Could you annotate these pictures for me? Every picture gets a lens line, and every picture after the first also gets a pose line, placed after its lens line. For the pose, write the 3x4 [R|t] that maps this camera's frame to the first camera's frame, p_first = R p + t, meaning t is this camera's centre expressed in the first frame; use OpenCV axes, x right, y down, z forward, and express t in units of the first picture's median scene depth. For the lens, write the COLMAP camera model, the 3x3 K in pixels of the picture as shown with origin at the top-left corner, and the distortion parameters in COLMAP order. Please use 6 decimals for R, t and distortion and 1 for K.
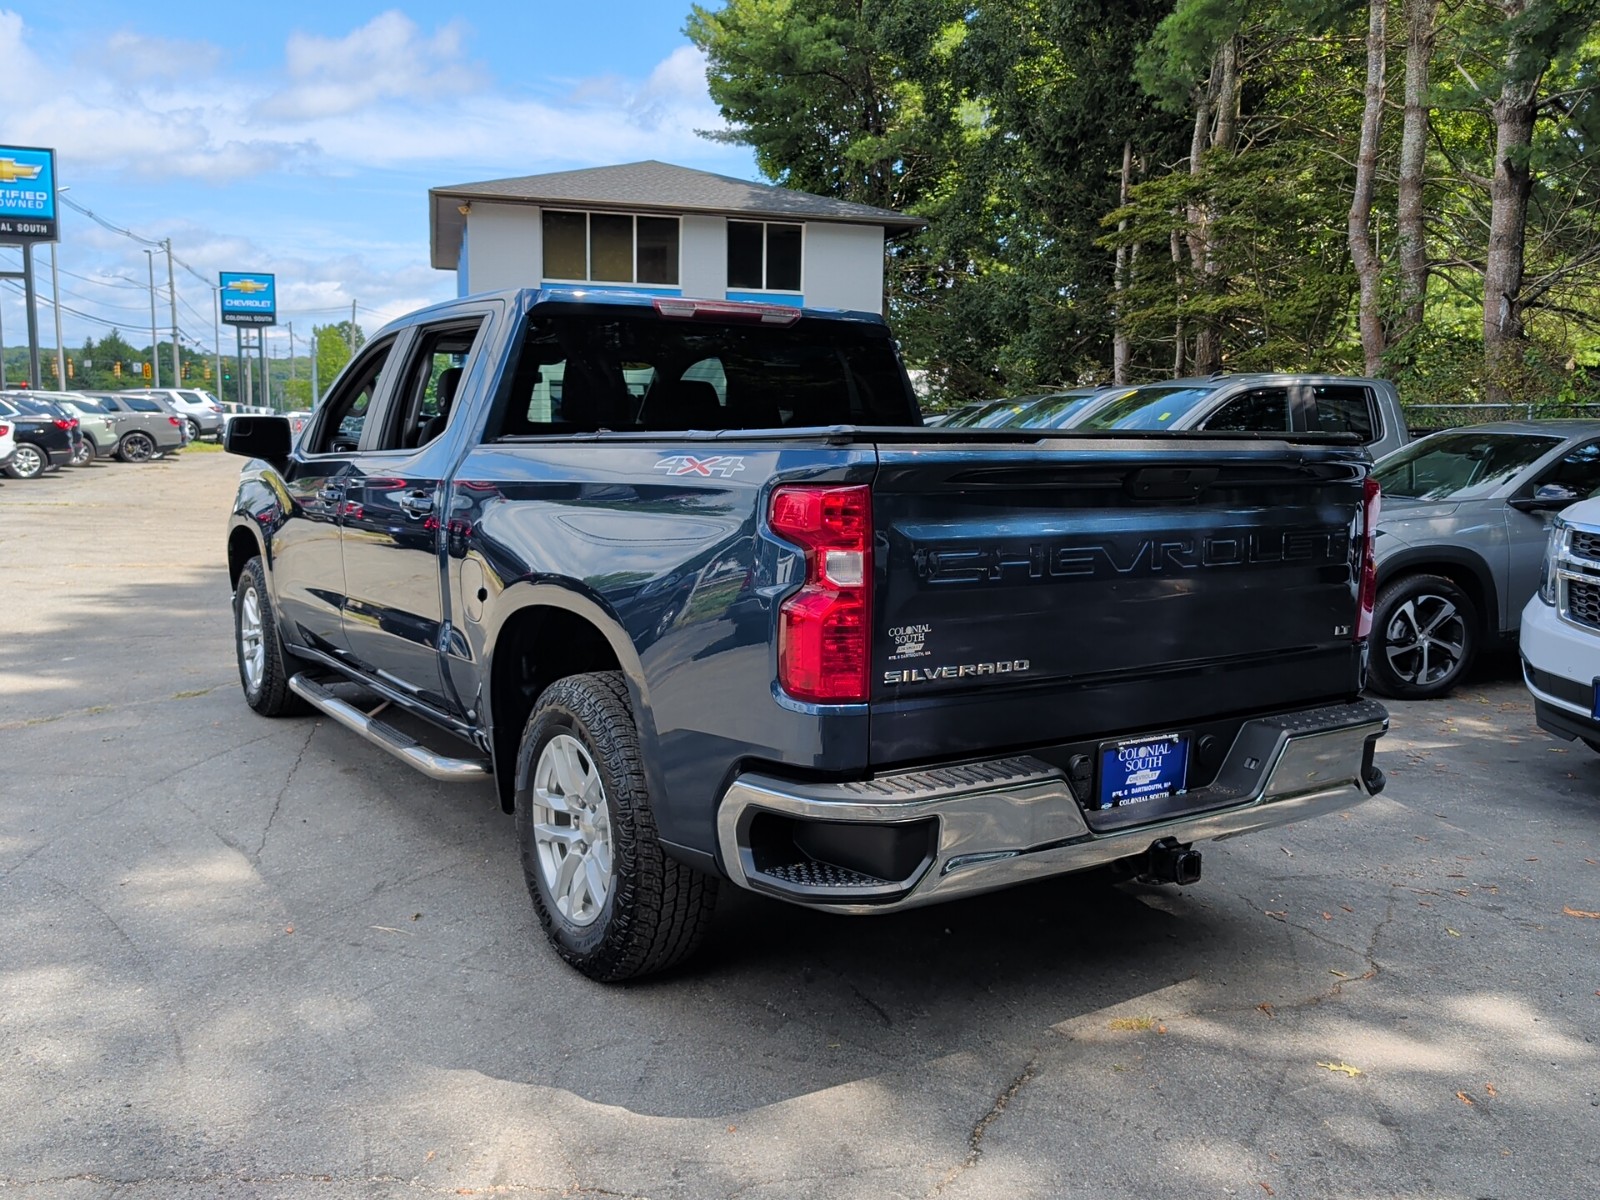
lens RADIAL K [[1347.8, 0, 812.2], [0, 1347.8, 613.6], [0, 0, 1]] dist [0.011032, -0.015501]
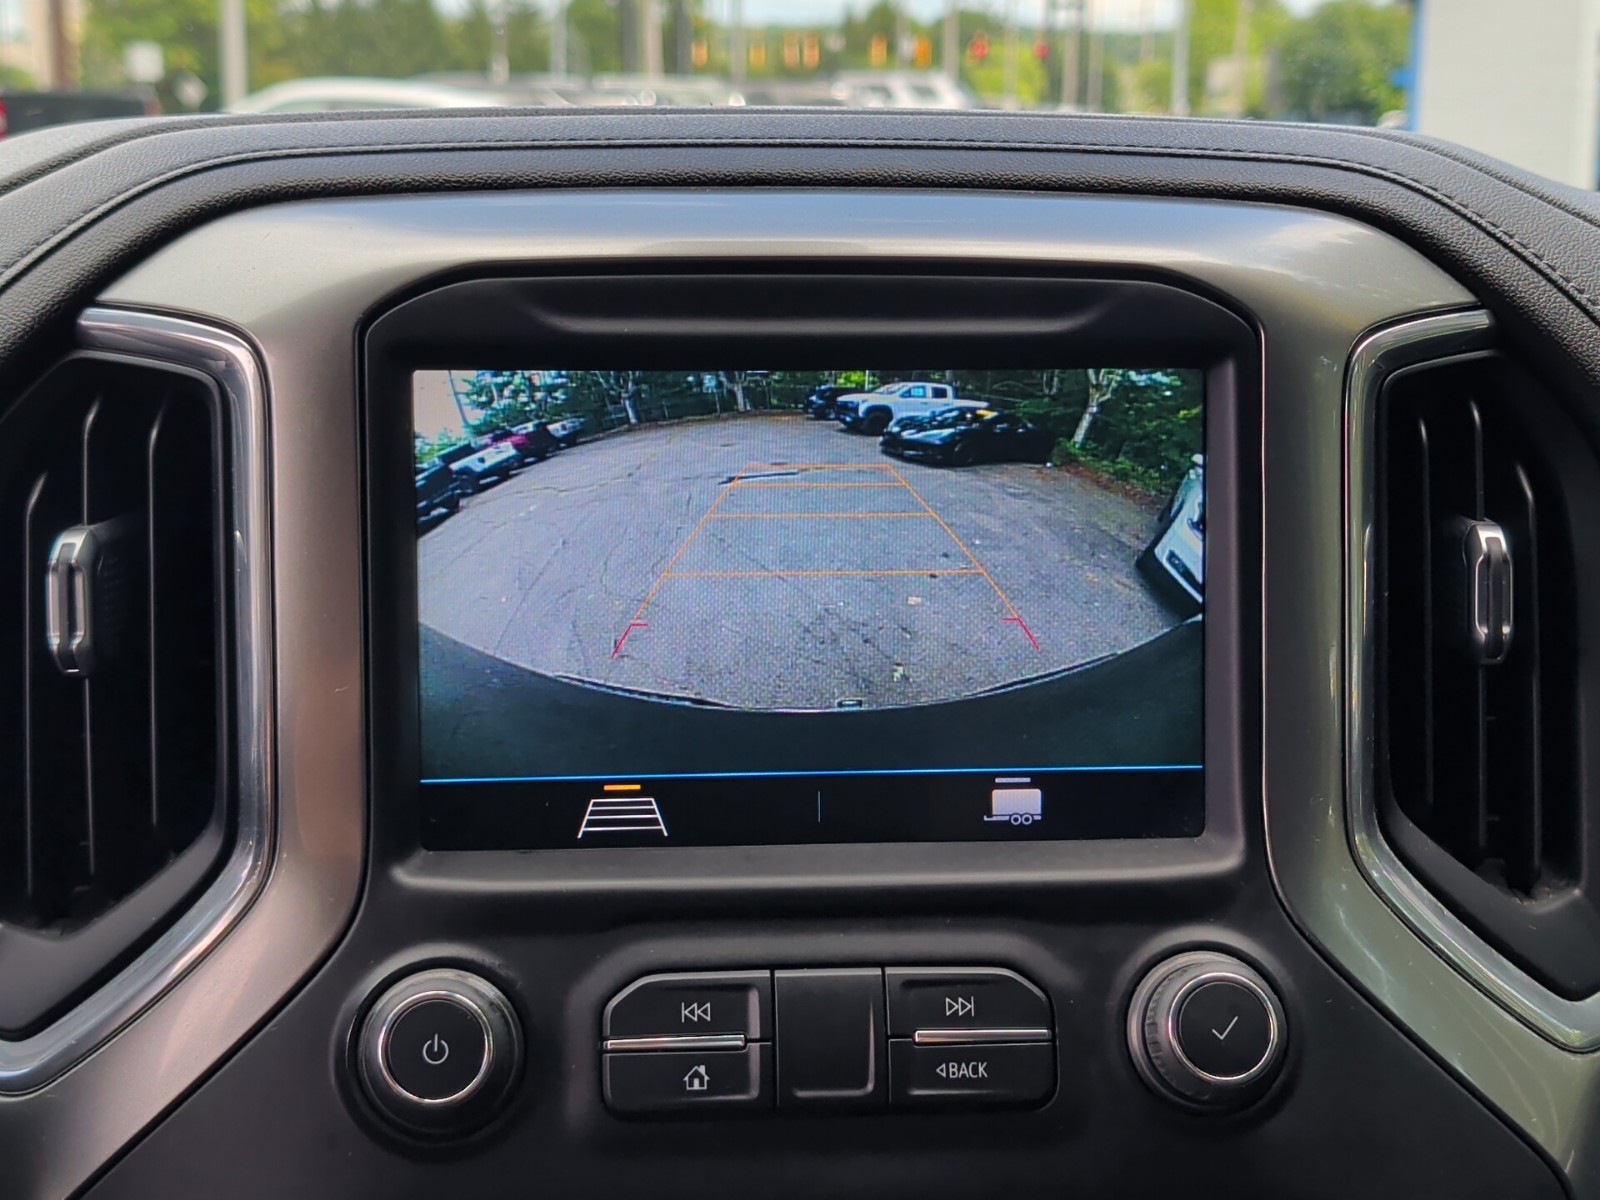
lens RADIAL K [[2319.8, 0, 812.3], [0, 2319.8, 600.5], [0, 0, 1]] dist [-0.017843, 0.000000]
pose [[0.873720, 0.090440, -0.477947, -0.048168], [-0.062948, 0.995324, 0.073267, -0.032772], [0.482339, -0.033929, 0.875327, 0.239115]]
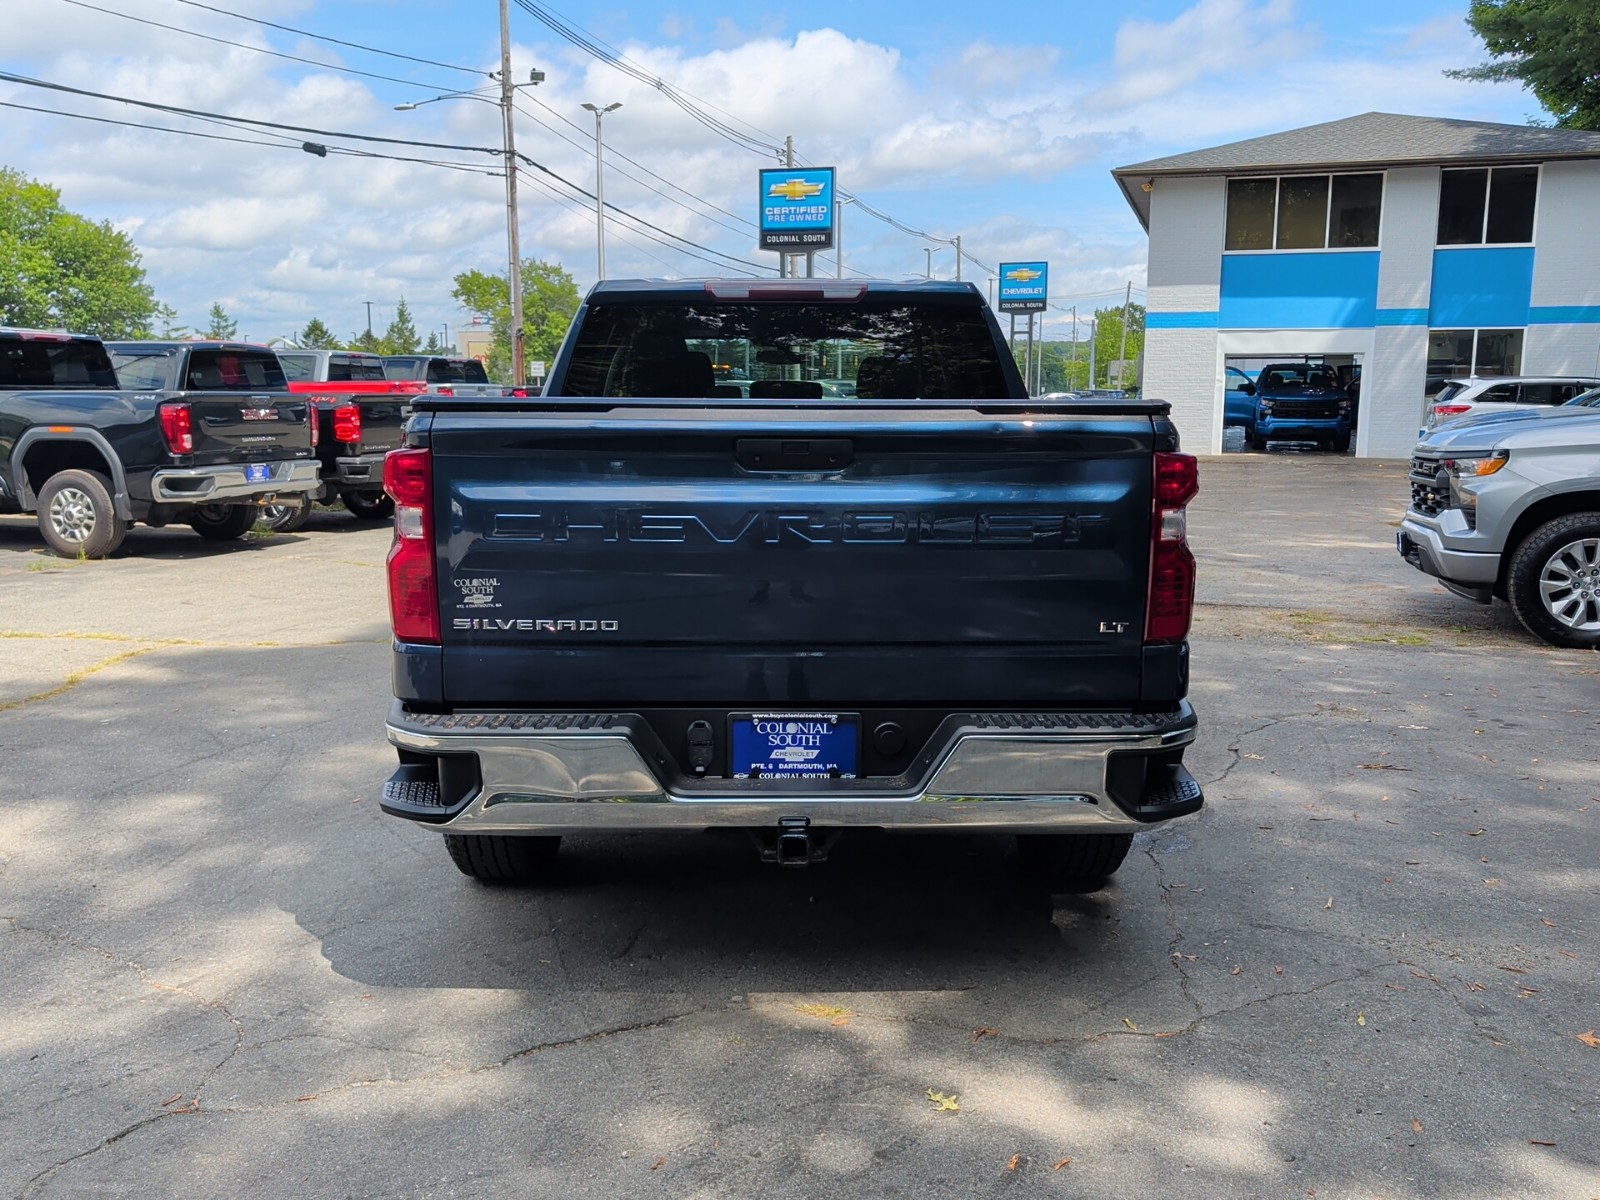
lens RADIAL K [[1347.8, 0, 808.4], [0, 1347.8, 611.8], [0, 0, 1]] dist [0.011032, -0.015501]
pose [[0.842317, 0.071993, -0.534153, 0.099328], [-0.064323, 0.997384, 0.032995, -0.001877], [0.535130, 0.006566, 0.844744, 0.023444]]
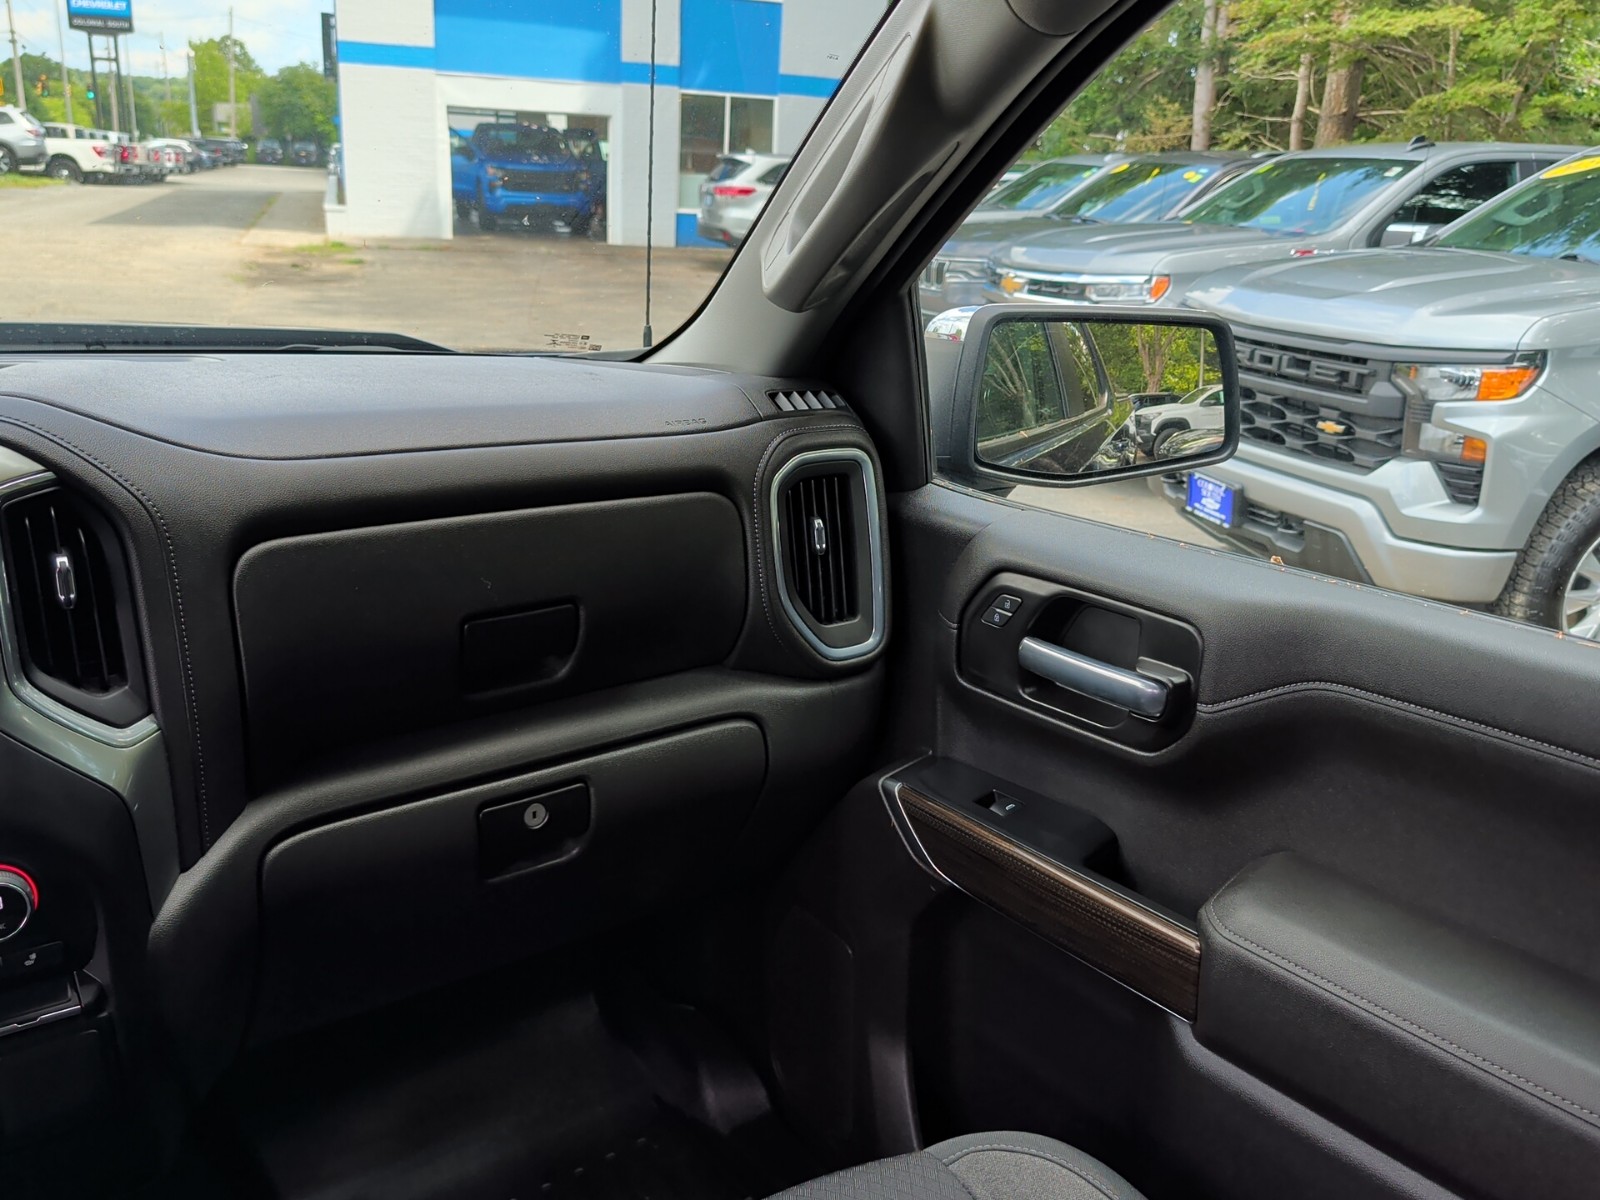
lens RADIAL K [[1347.8, 0, 810.7], [0, 1347.8, 598.3], [0, 0, 1]] dist [0.011032, -0.015501]
pose [[0.998238, 0.012806, 0.057931, -0.036886], [-0.022308, 0.985791, 0.166488, -0.037100], [-0.054976, -0.167487, 0.984340, 0.227799]]
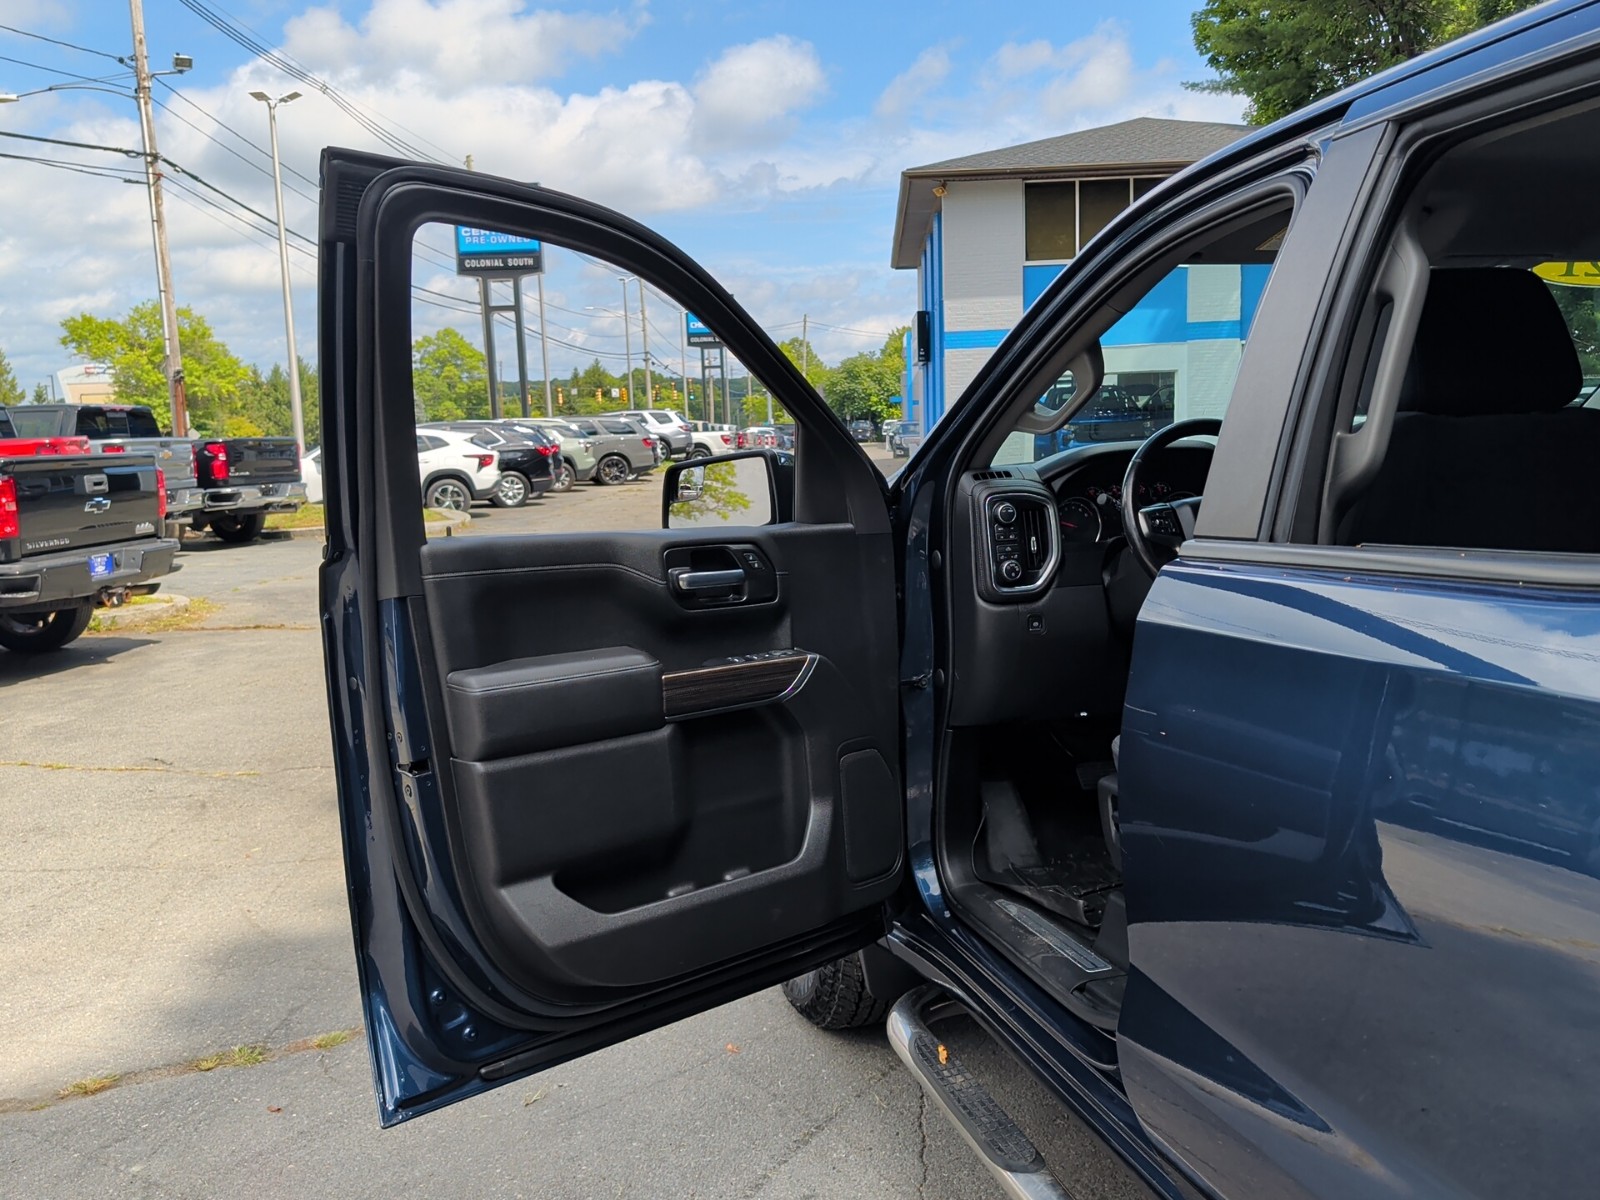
lens RADIAL K [[1347.8, 0, 805.6], [0, 1347.8, 612.8], [0, 0, 1]] dist [0.011032, -0.015501]
pose [[0.947780, -0.006179, -0.318864, -0.065982], [0.006102, 0.999981, -0.001238, -0.021382], [0.318865, -0.000772, 0.947800, 0.138053]]
